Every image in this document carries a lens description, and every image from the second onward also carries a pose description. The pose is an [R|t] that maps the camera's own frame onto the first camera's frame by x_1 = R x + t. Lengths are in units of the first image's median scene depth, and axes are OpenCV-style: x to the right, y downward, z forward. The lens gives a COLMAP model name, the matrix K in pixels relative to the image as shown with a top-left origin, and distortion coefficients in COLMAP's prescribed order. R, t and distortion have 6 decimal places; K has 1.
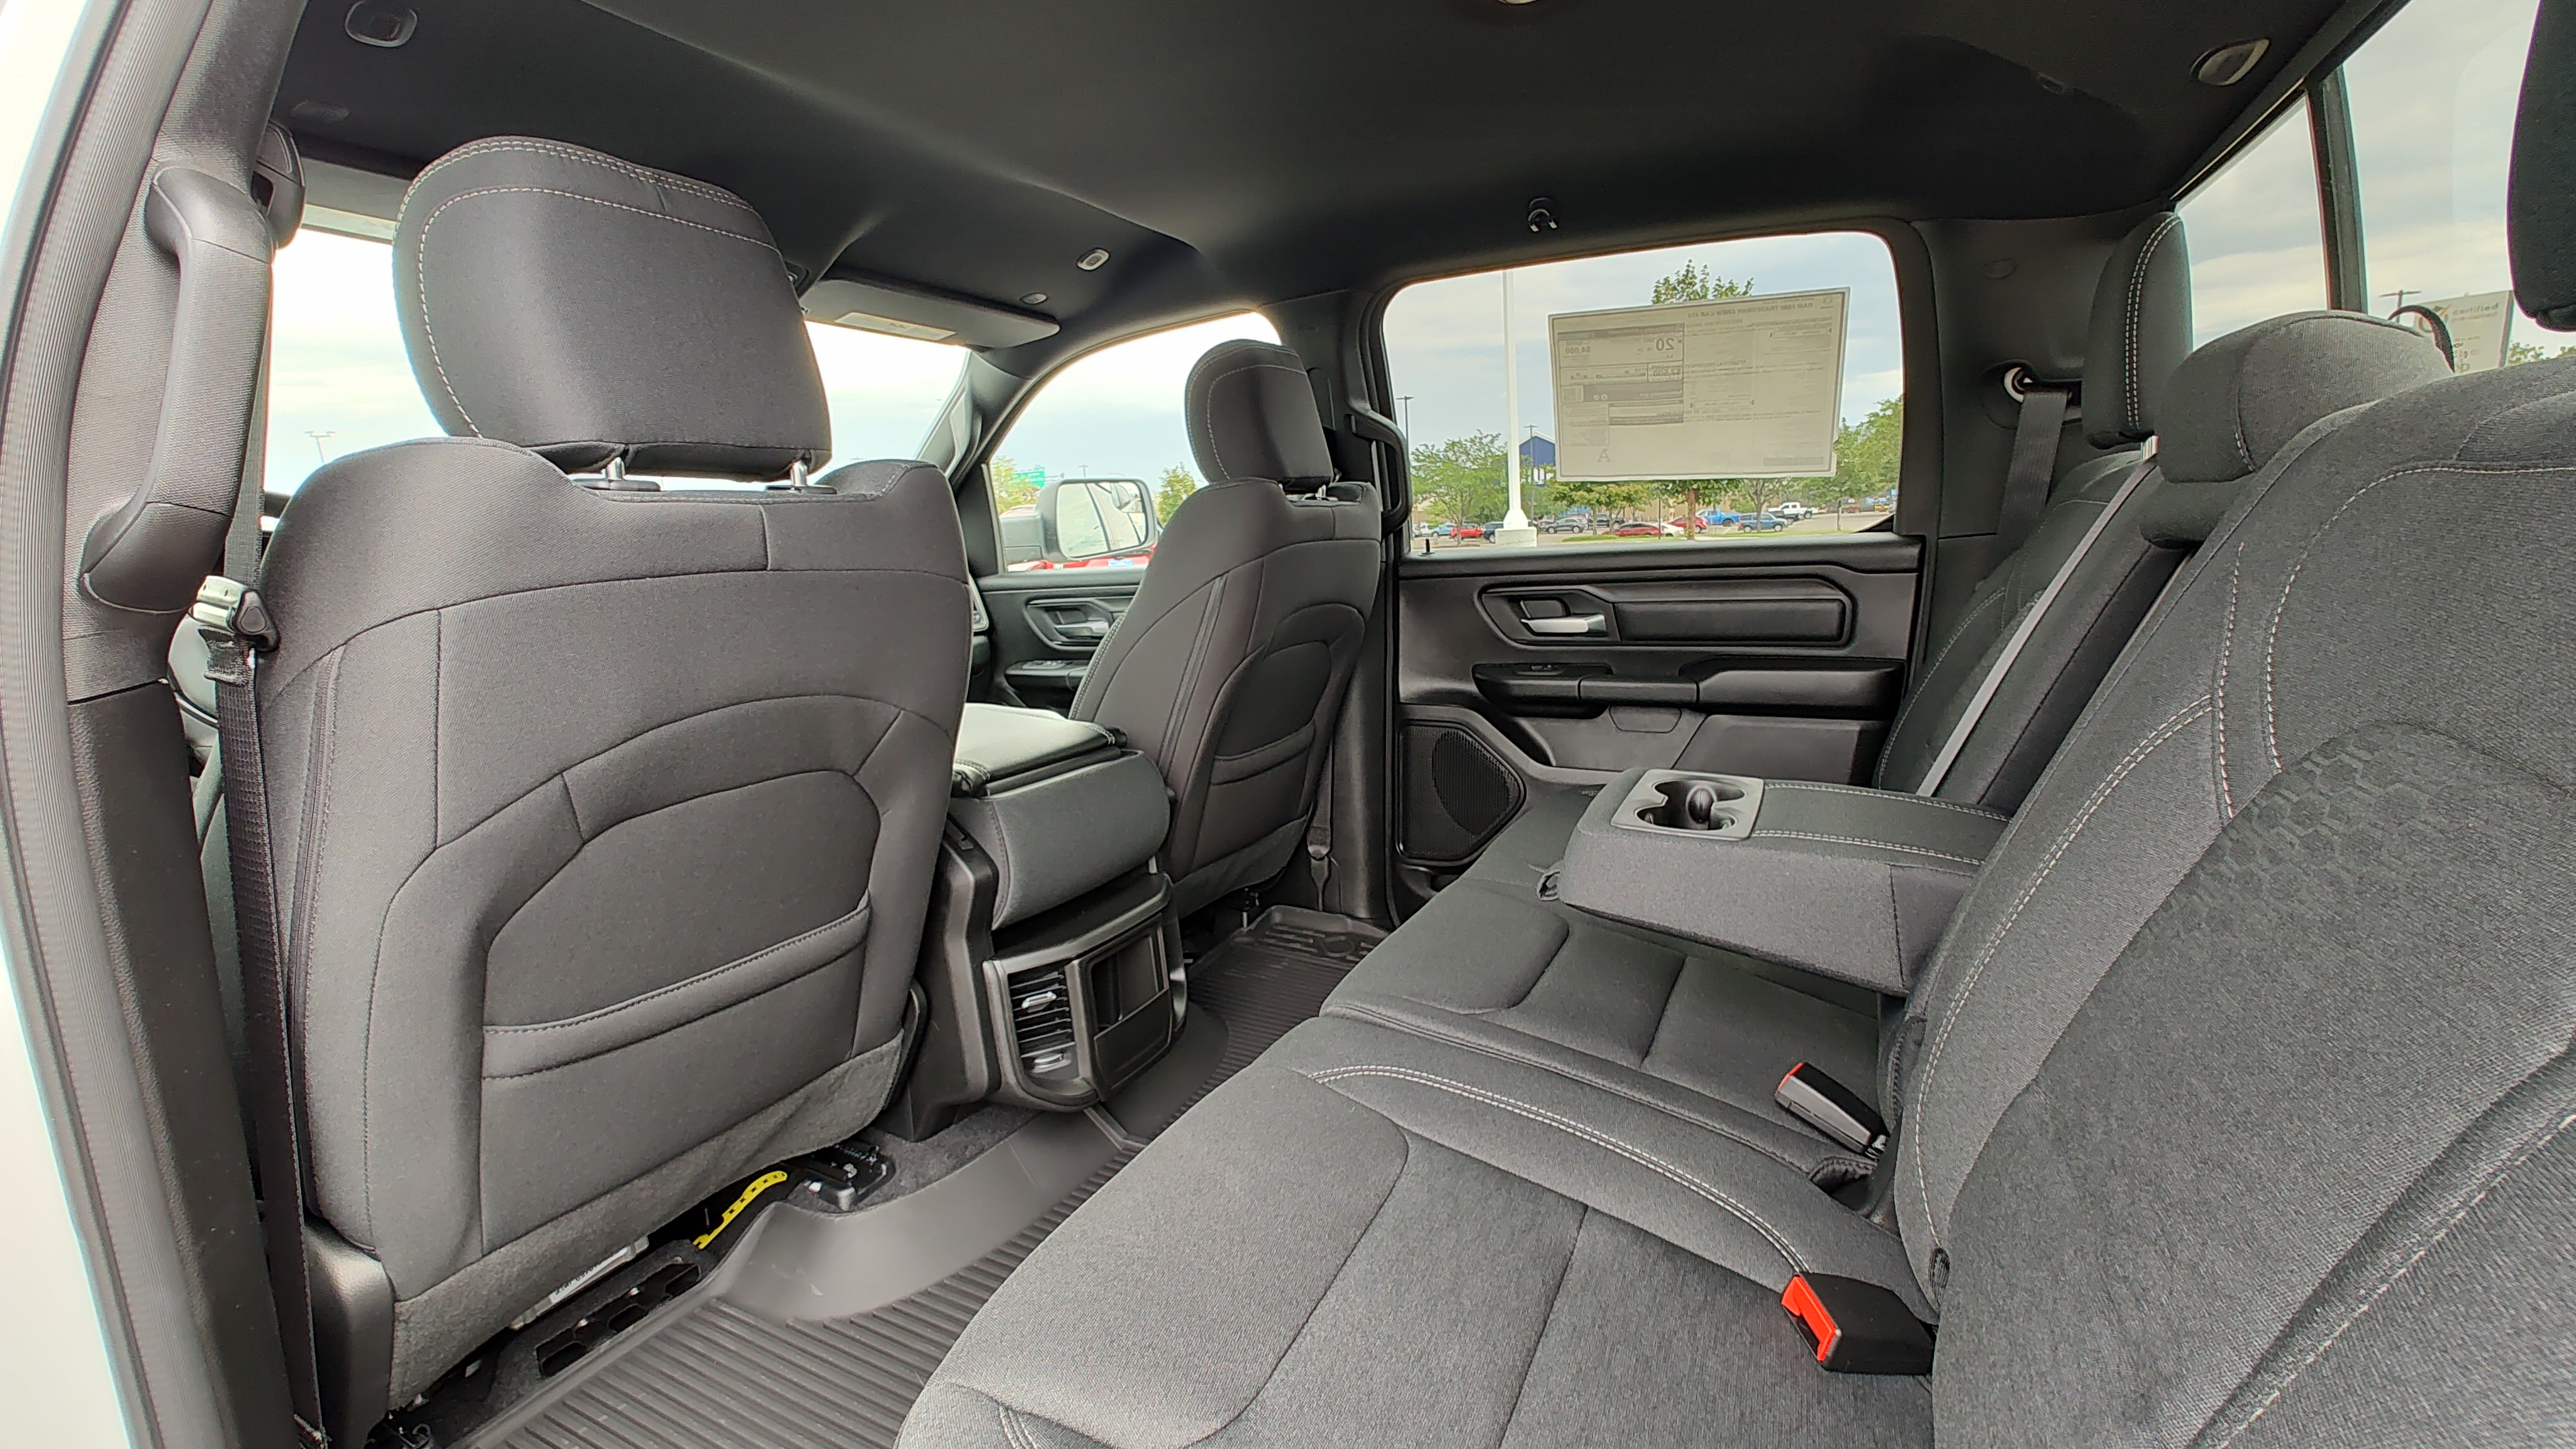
lens RADIAL K [[1066.4, 0, 1285.9], [0, 1066.4, 718.2], [0, 0, 1]] dist [0.010798, 0.001208]
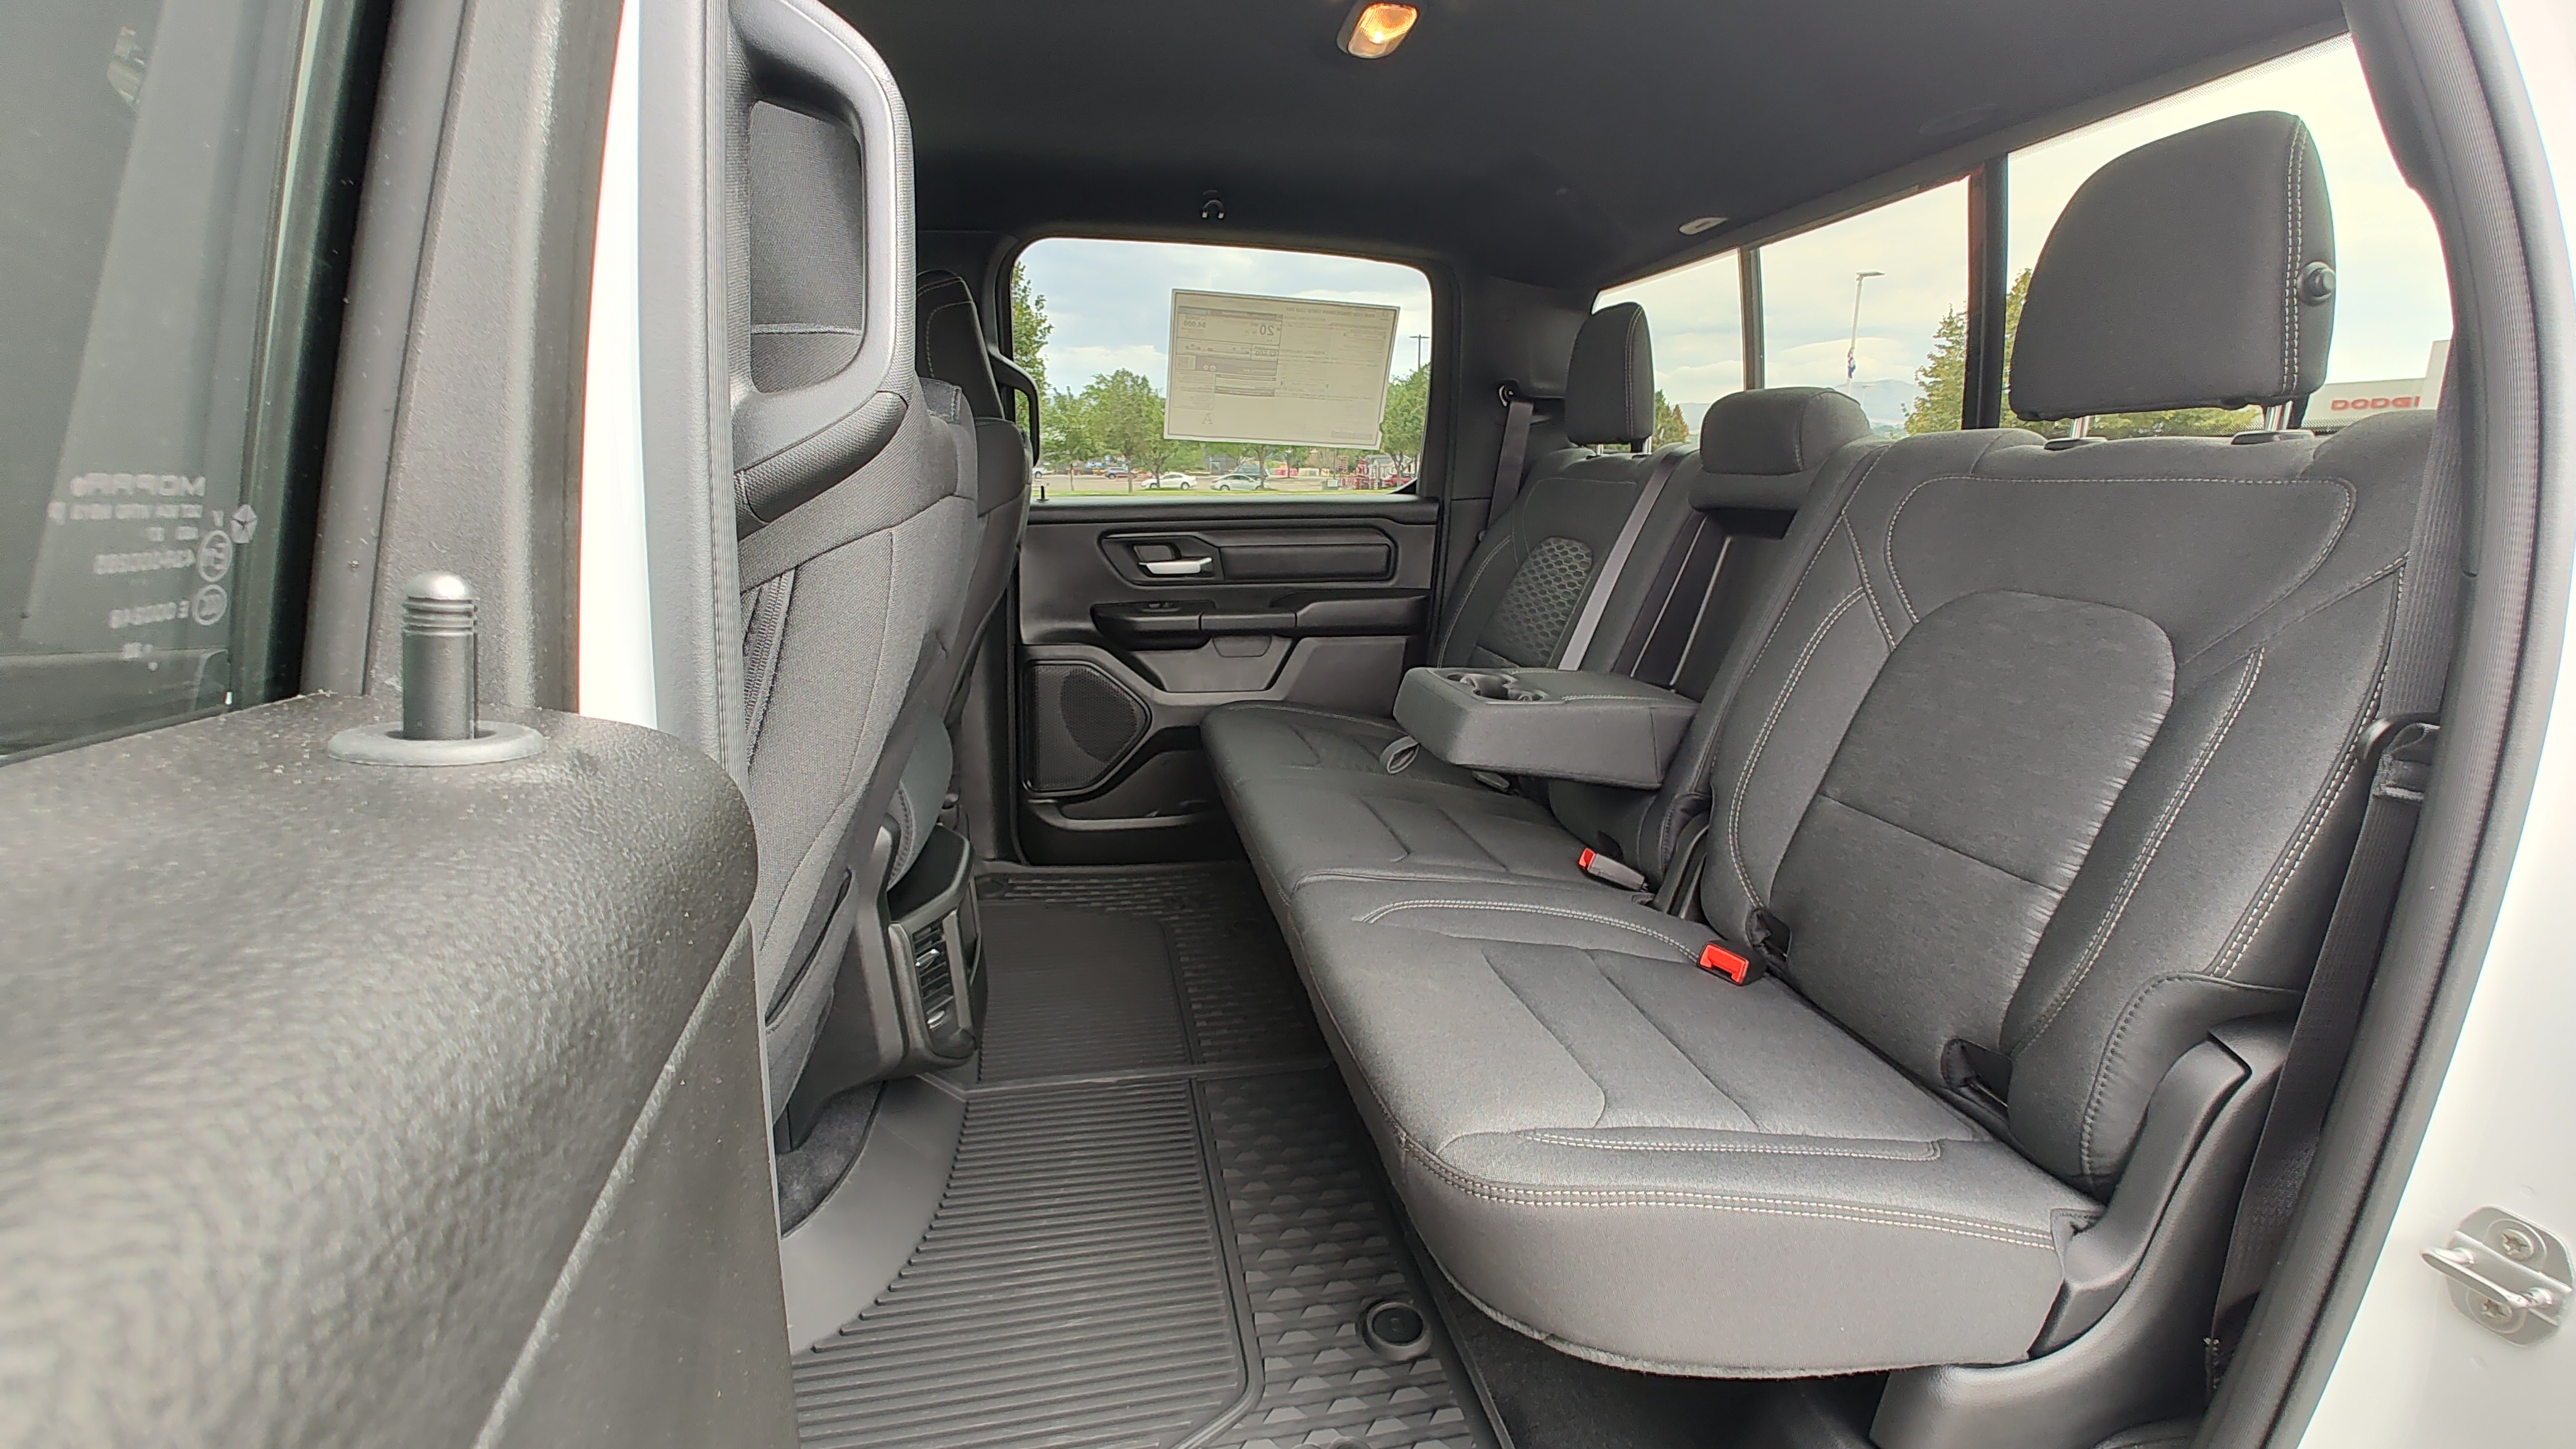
lens RADIAL K [[1066.4, 0, 1284.1], [0, 1066.4, 712.0], [0, 0, 1]] dist [0.010798, 0.001208]
pose [[0.786967, -0.090836, 0.610272, -0.383054], [0.068055, 0.995847, 0.060467, 0.005989], [-0.613231, -0.006053, 0.789881, 0.036389]]
